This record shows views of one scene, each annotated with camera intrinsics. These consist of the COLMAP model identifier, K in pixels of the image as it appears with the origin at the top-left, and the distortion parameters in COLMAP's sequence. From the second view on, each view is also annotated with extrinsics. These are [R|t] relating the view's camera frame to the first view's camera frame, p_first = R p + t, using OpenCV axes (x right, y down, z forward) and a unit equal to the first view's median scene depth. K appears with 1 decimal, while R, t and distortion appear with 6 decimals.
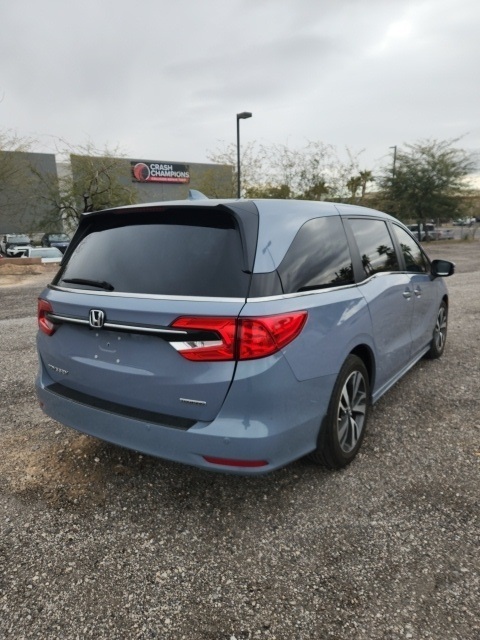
lens RADIAL K [[425.0, 0, 235.1], [0, 425.0, 323.7], [0, 0, 1]] dist [0.031610, -0.016408]
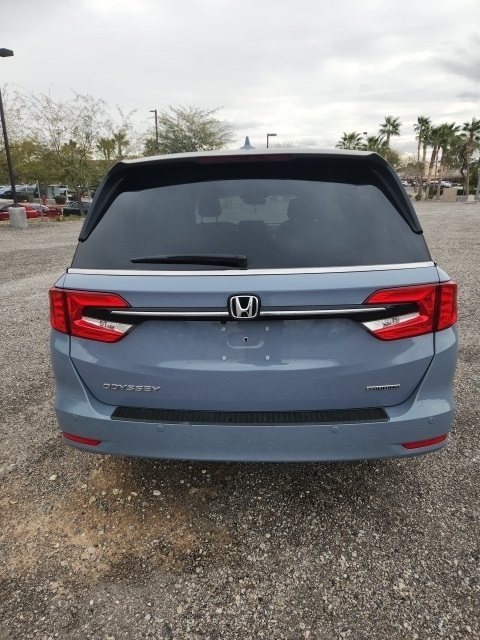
lens RADIAL K [[425.0, 0, 239.1], [0, 425.0, 316.2], [0, 0, 1]] dist [0.031610, -0.016408]
pose [[0.859854, -0.134409, 0.492529, -0.663854], [0.103413, 0.990578, 0.089787, -0.059597], [-0.499956, -0.026270, 0.865652, 0.344551]]
